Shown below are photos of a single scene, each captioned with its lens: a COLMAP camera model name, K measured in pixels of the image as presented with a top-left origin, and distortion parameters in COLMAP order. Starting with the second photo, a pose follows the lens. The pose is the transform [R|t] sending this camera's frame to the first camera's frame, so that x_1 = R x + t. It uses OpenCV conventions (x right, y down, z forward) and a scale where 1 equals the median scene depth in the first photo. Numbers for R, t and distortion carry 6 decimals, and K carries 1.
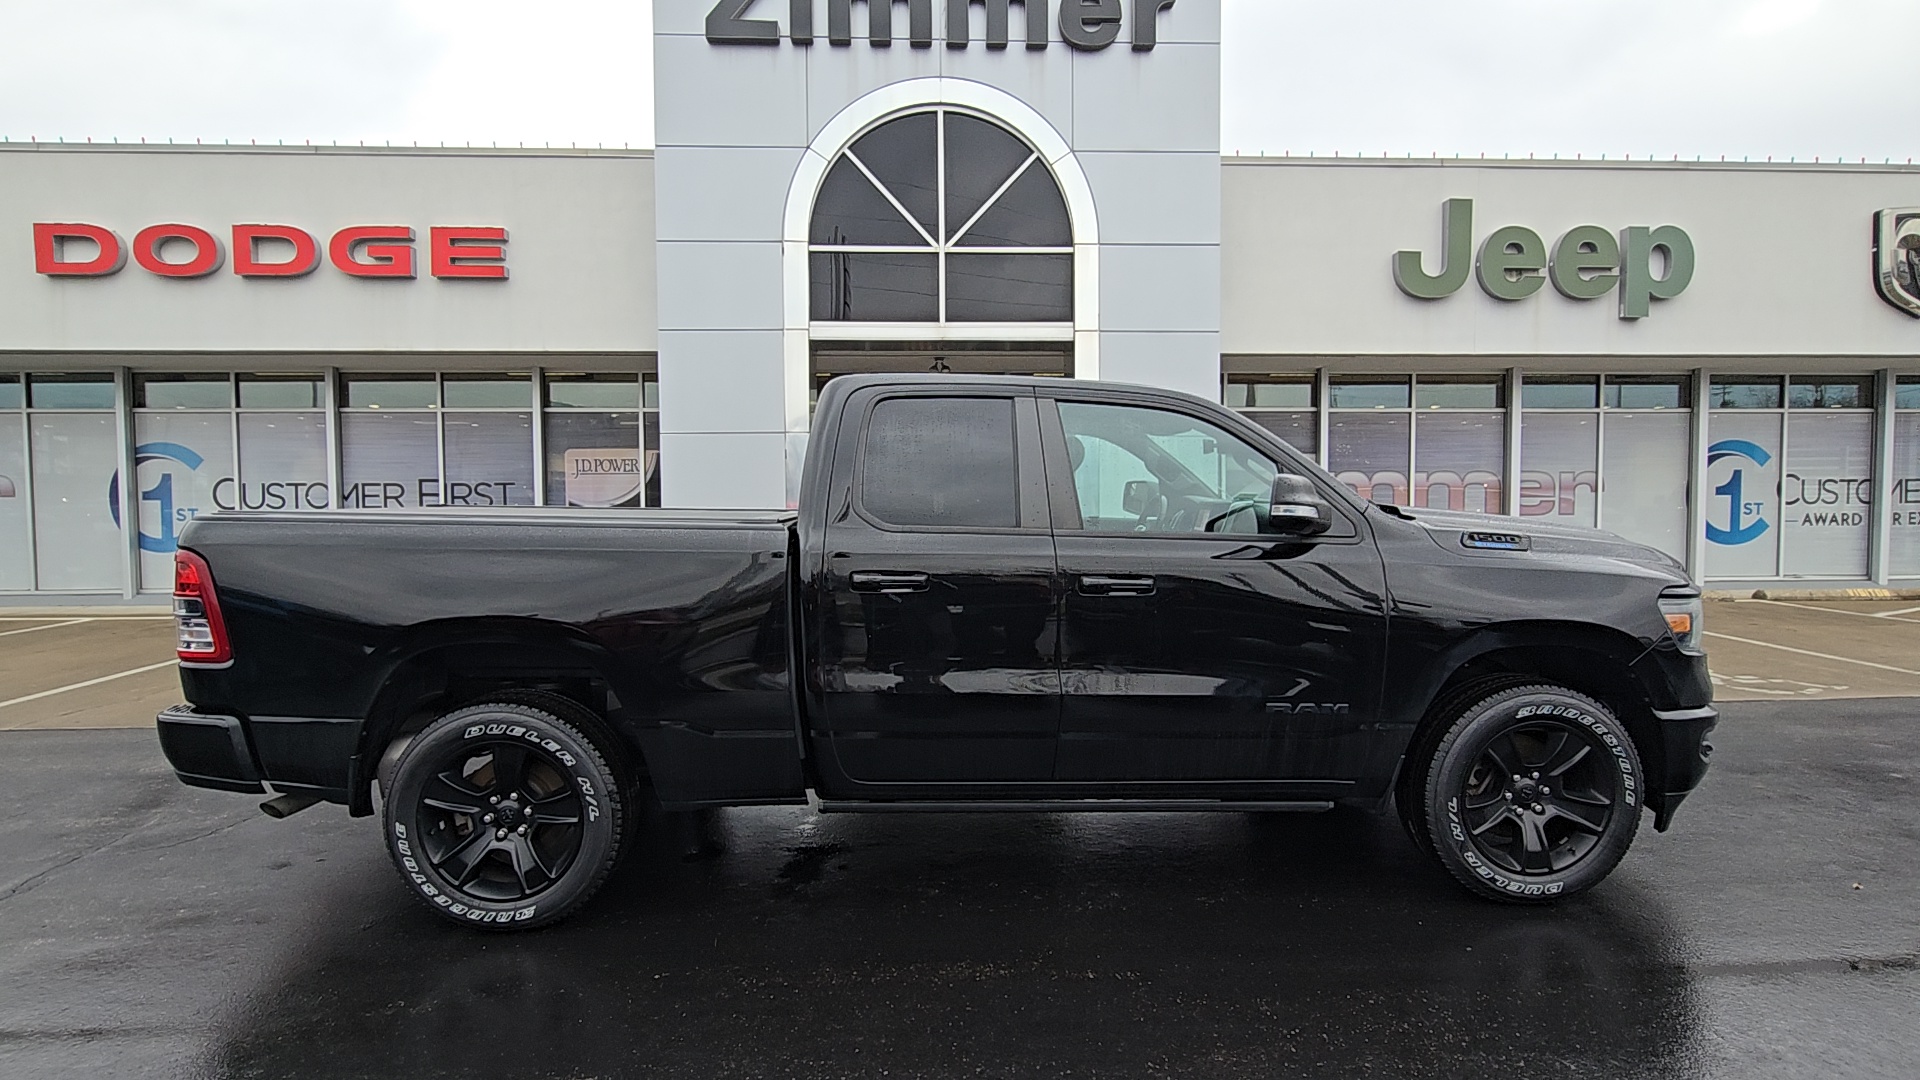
lens RADIAL K [[966.2, 0, 952.5], [0, 966.2, 542.2], [0, 0, 1]] dist [0.000952, -0.000815]
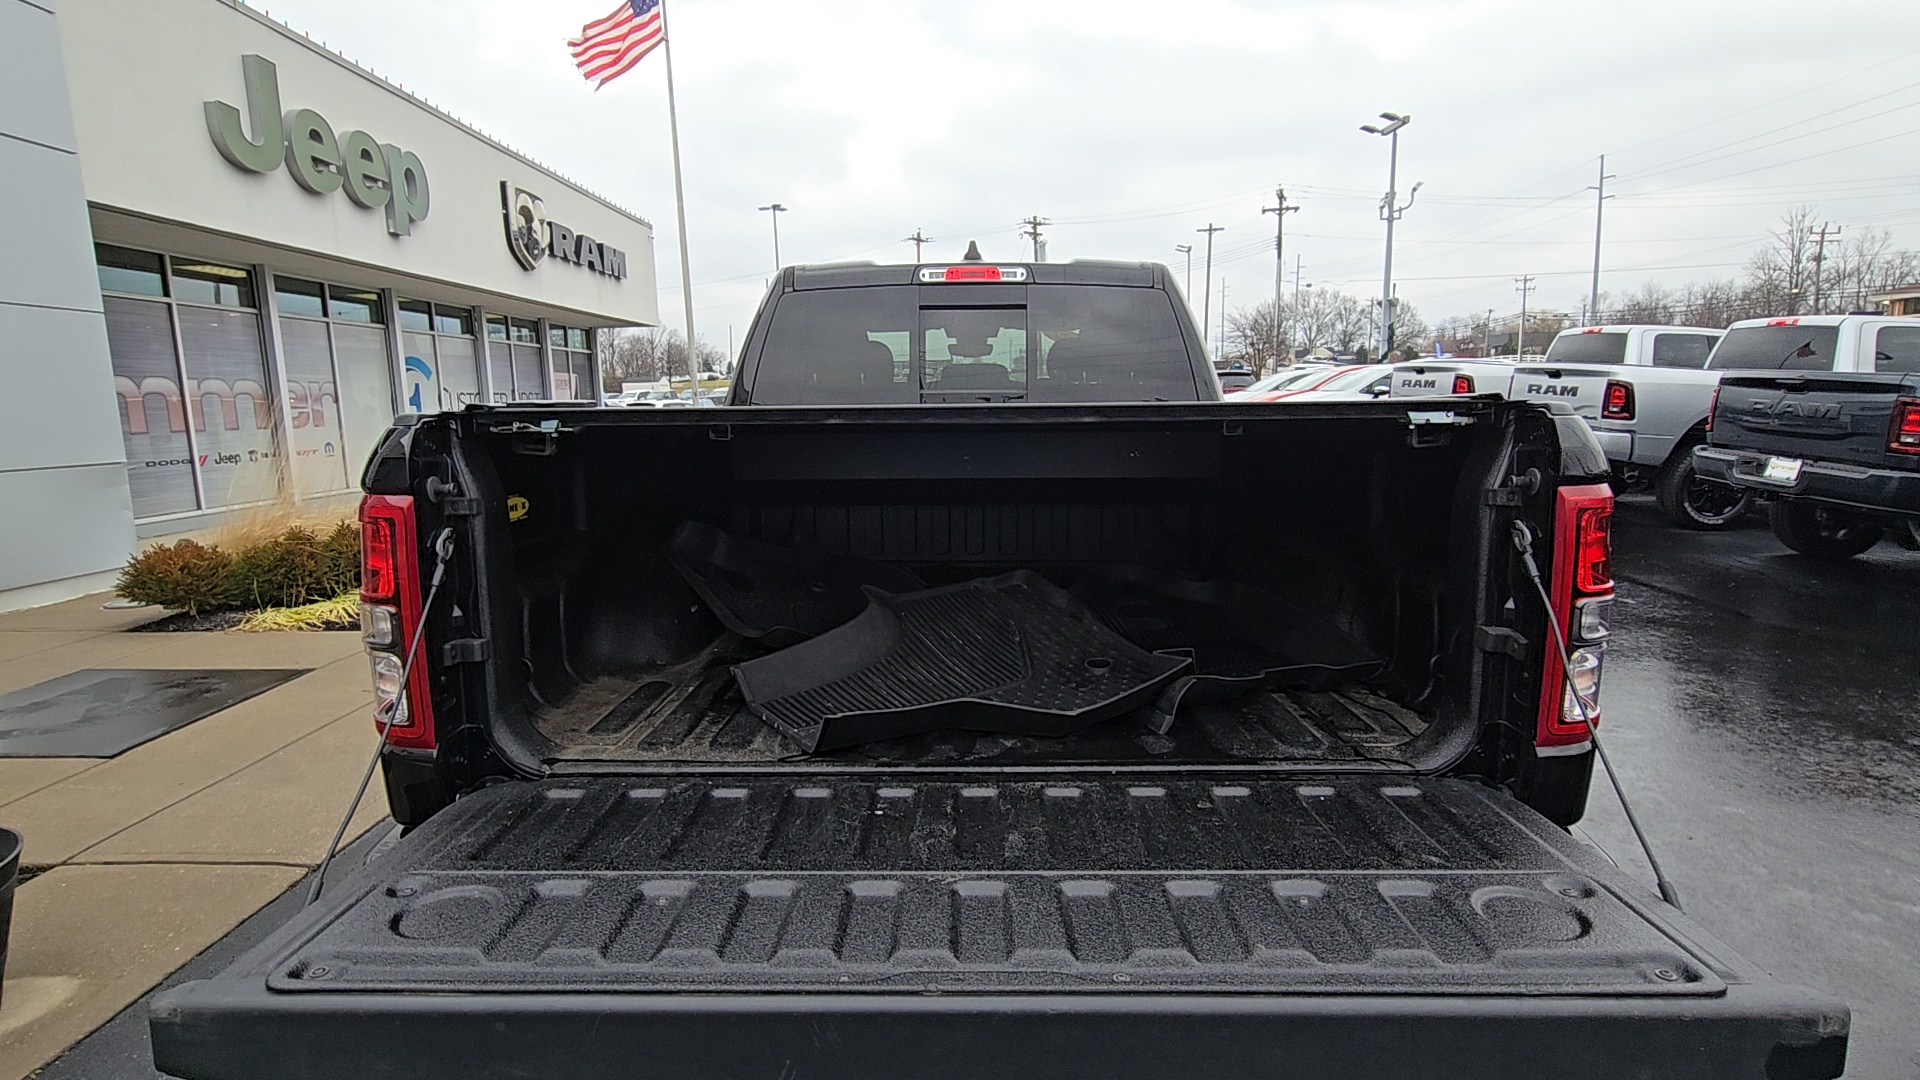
lens RADIAL K [[966.2, 0, 952.5], [0, 966.2, 542.2], [0, 0, 1]] dist [0.000952, -0.000815]
pose [[0.059634, -0.143734, 0.987818, -1.120737], [0.061155, 0.988246, 0.140104, -0.040086], [-0.996345, 0.052055, 0.067723, 1.131455]]
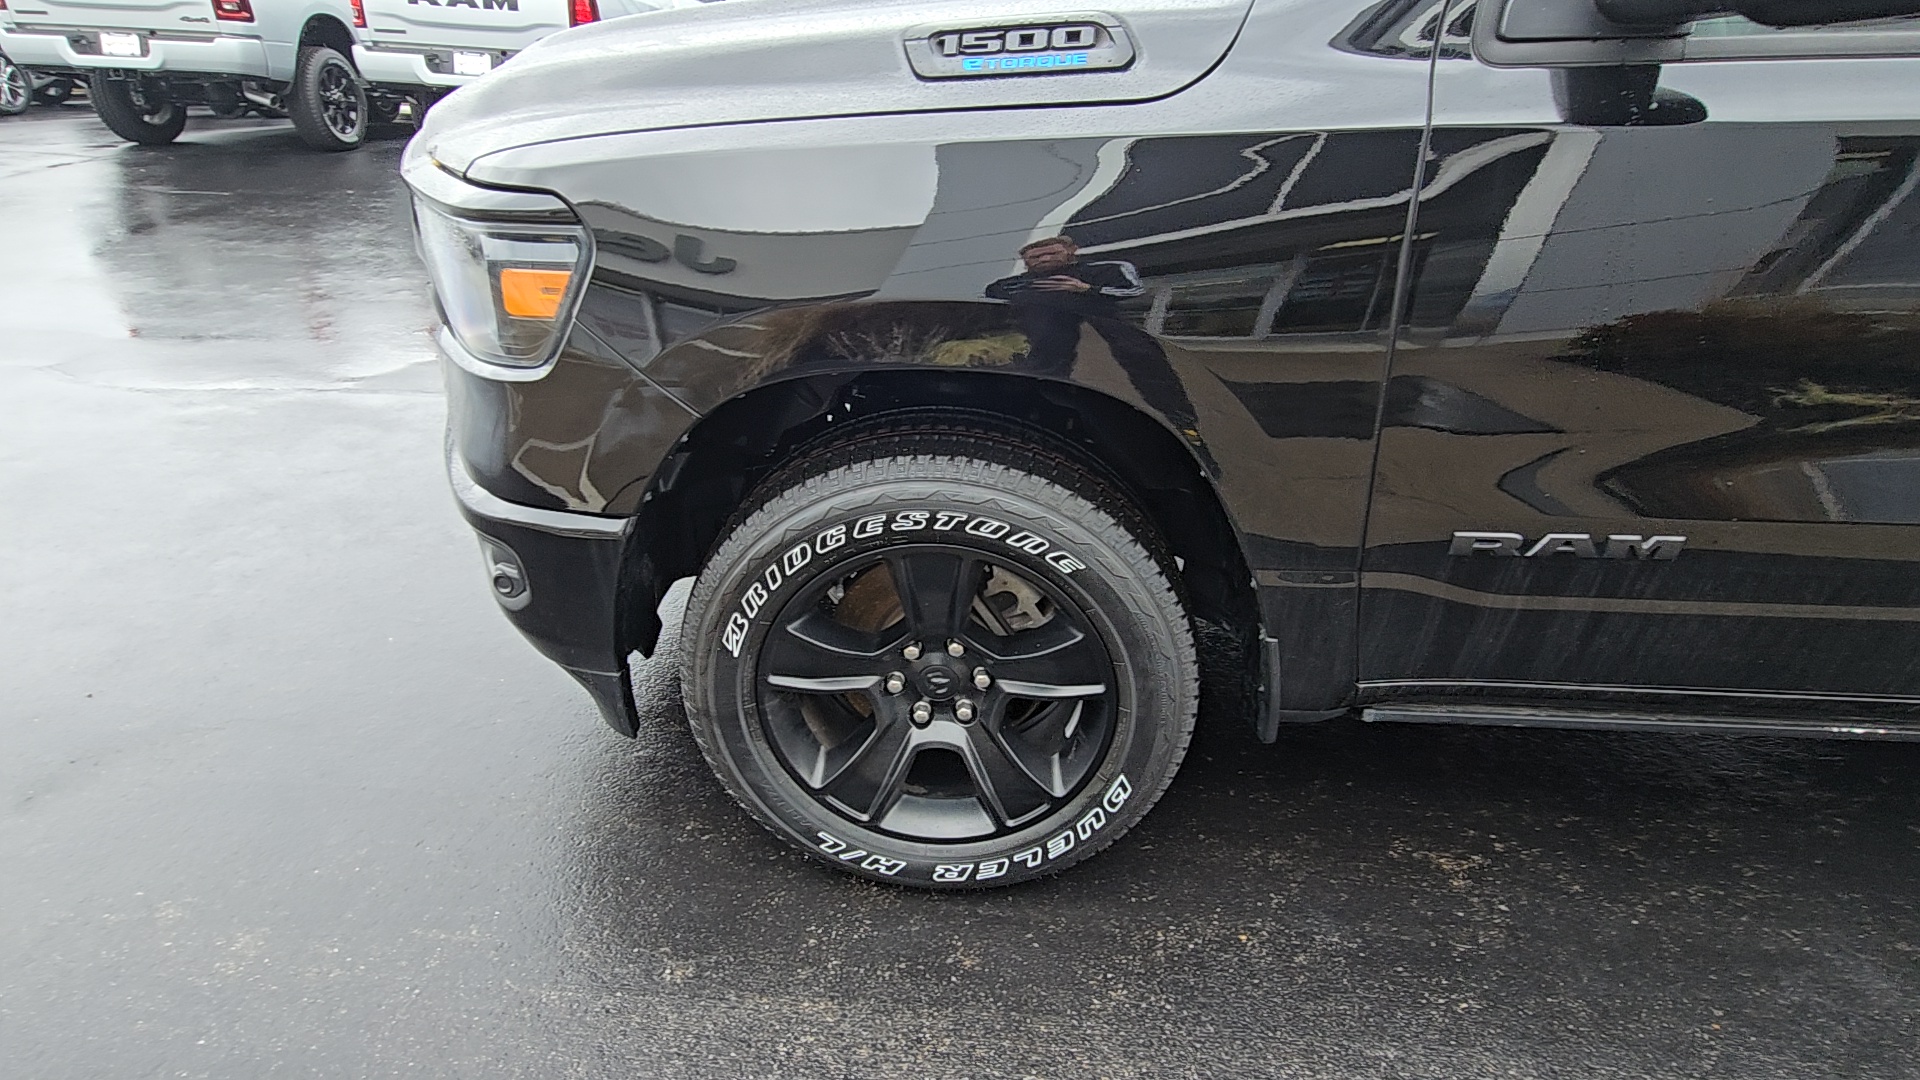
lens RADIAL K [[969.6, 0, 952.4], [0, 969.6, 543.3], [0, 0, 1]] dist [-0.002086, 0.000180]
pose [[-0.994626, -0.056910, 0.086492, 0.497085], [-0.004264, 0.857194, 0.514976, -0.052681], [-0.103448, 0.511839, -0.852830, 1.797622]]
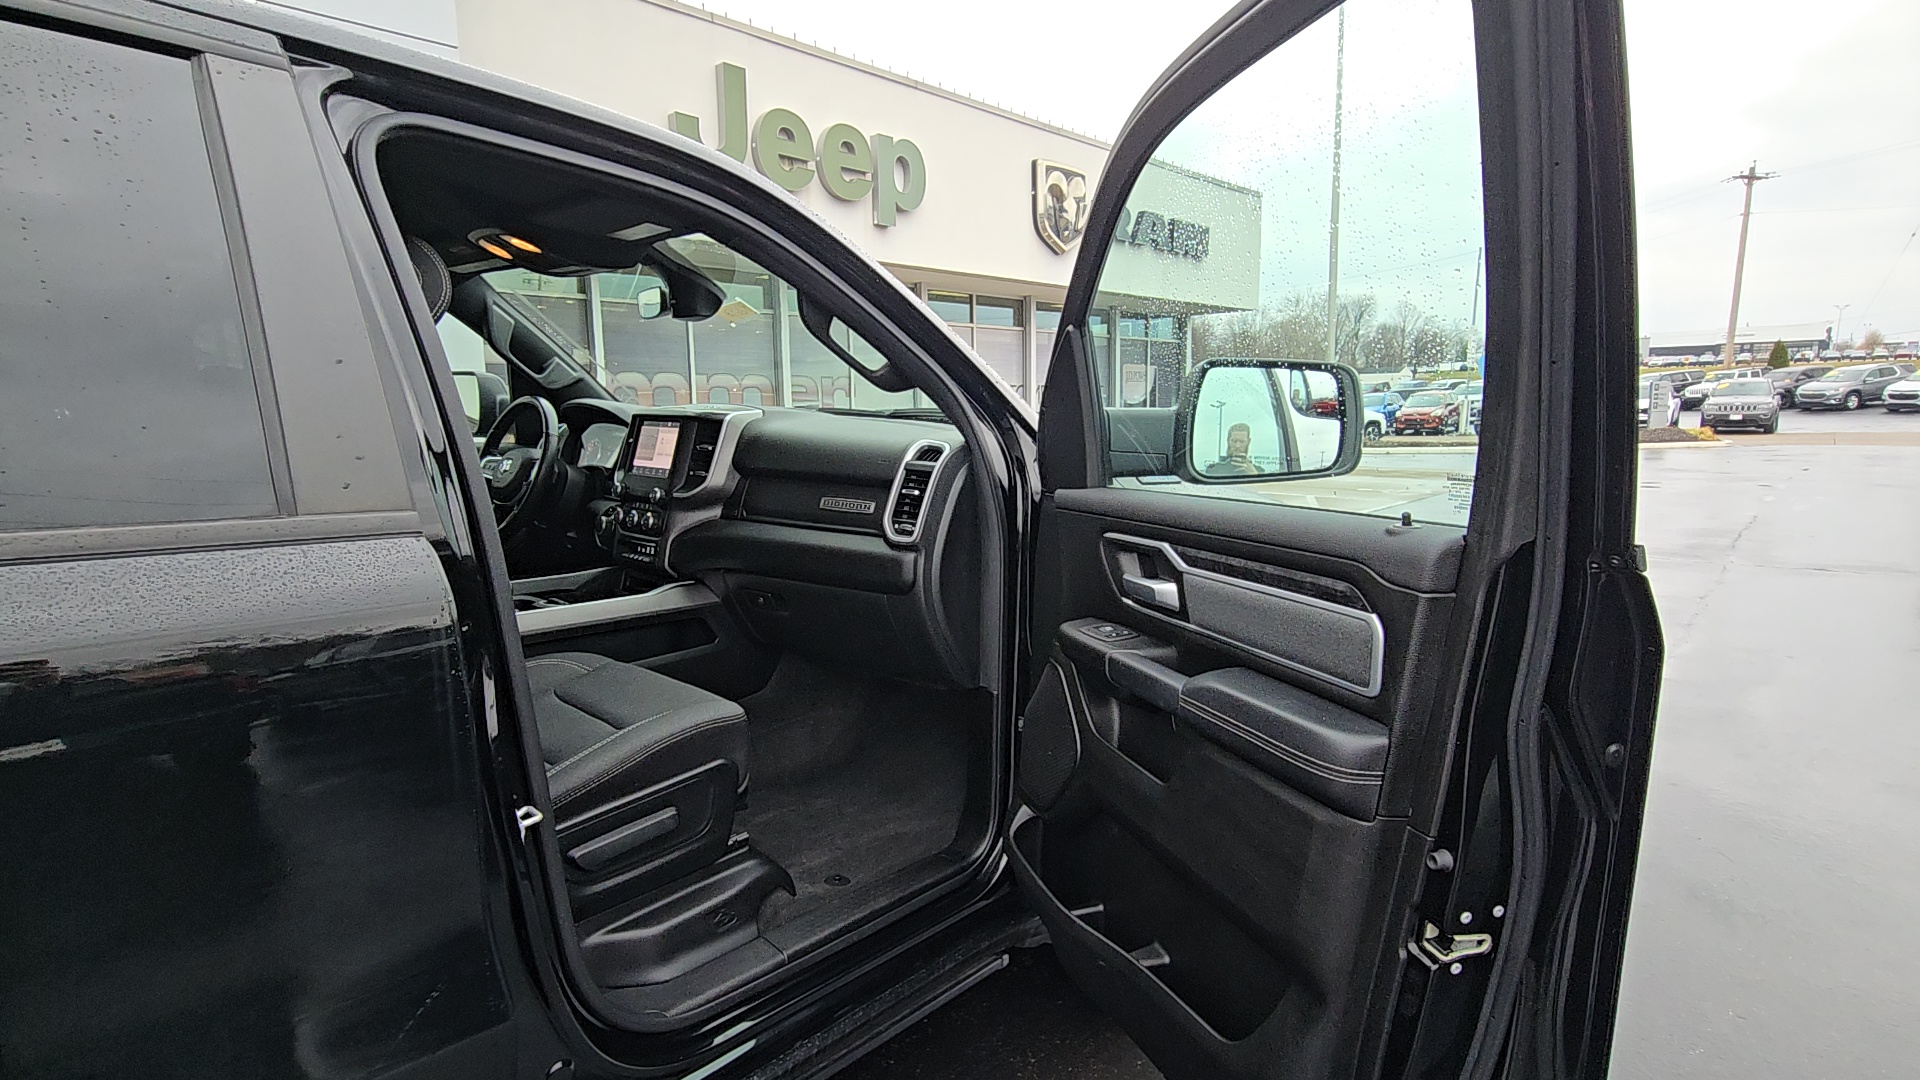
lens RADIAL K [[966.2, 0, 952.5], [0, 966.2, 542.2], [0, 0, 1]] dist [0.000952, -0.000815]
pose [[0.714128, -0.102676, 0.692444, 0.009057], [0.033051, 0.993027, 0.113160, -0.031276], [-0.699234, -0.057925, 0.712542, 0.613942]]
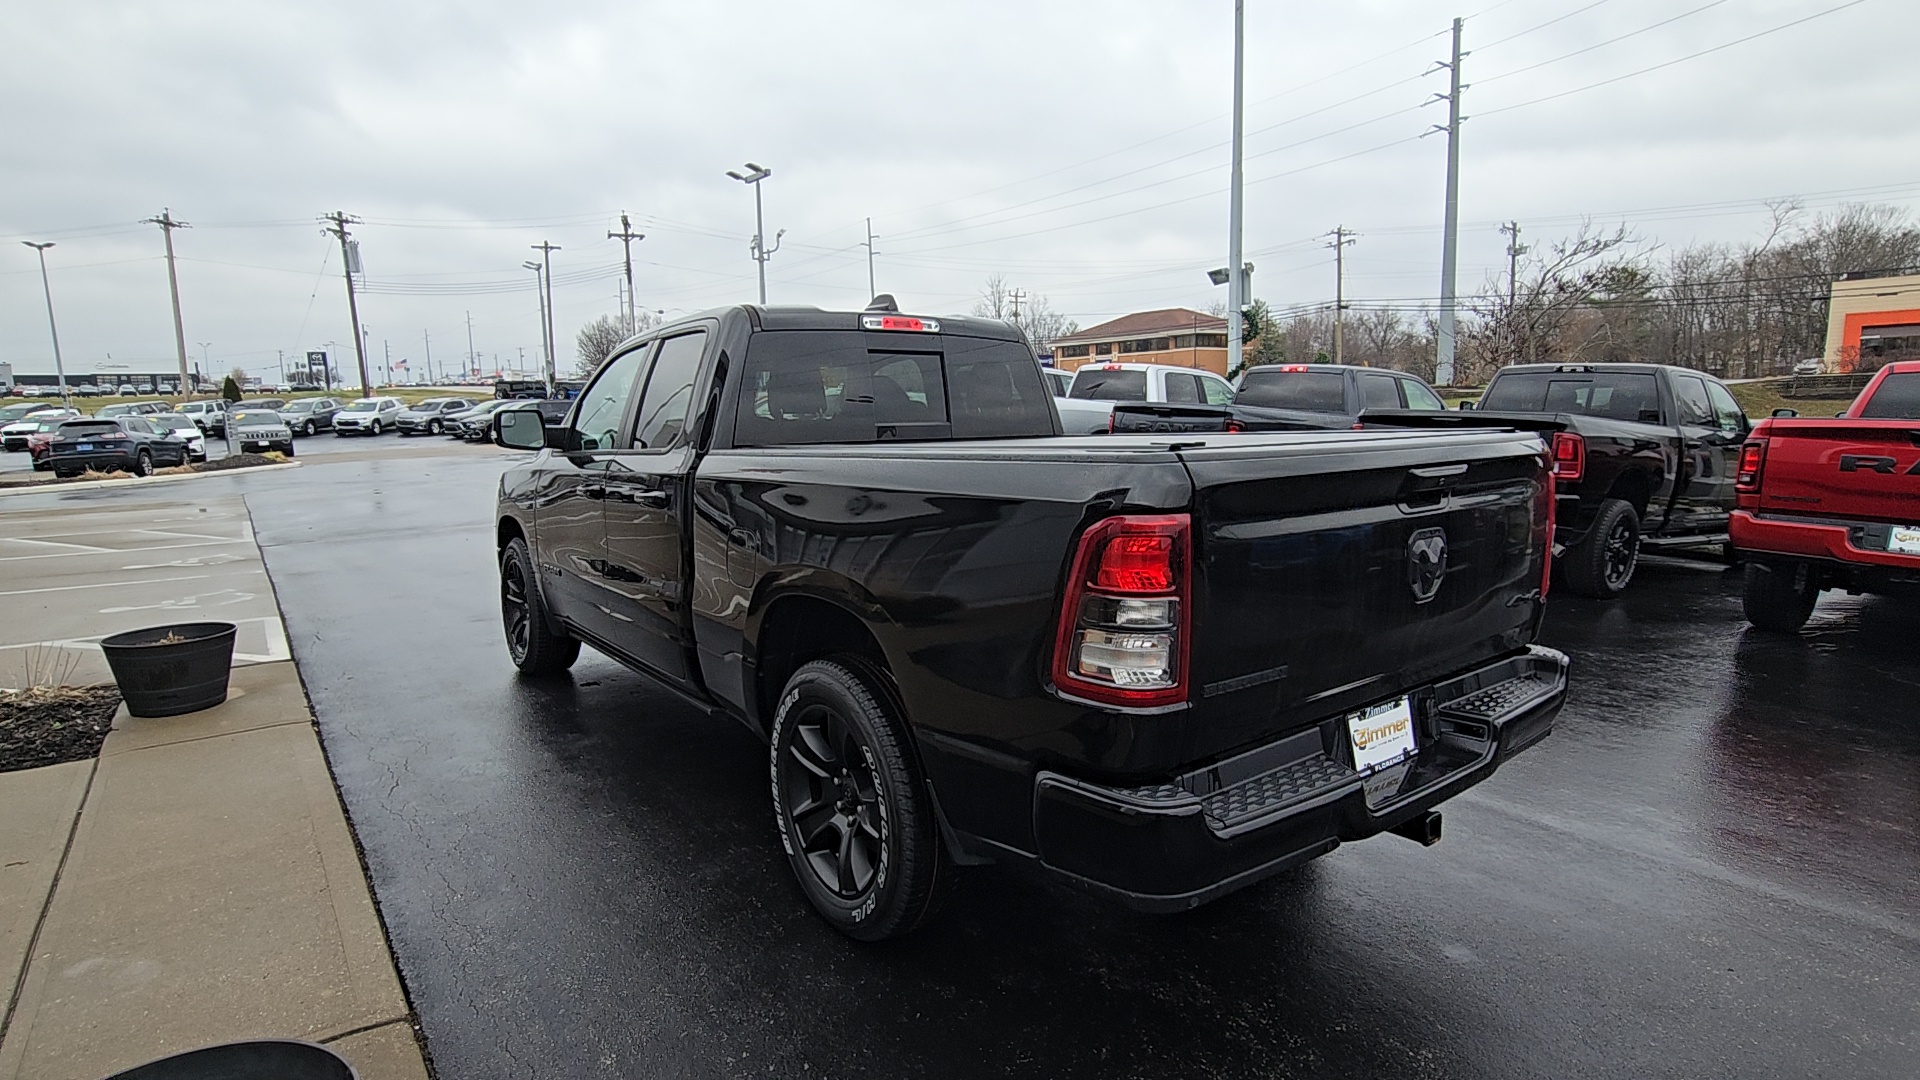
lens RADIAL K [[964.7, 0, 950.9], [0, 964.7, 544.5], [0, 0, 1]] dist [0.000174, -0.000500]
pose [[-0.568635, -0.099896, 0.816502, -1.105175], [0.059638, 0.984980, 0.162043, -0.092504], [-0.820425, 0.140838, -0.554136, 1.760189]]
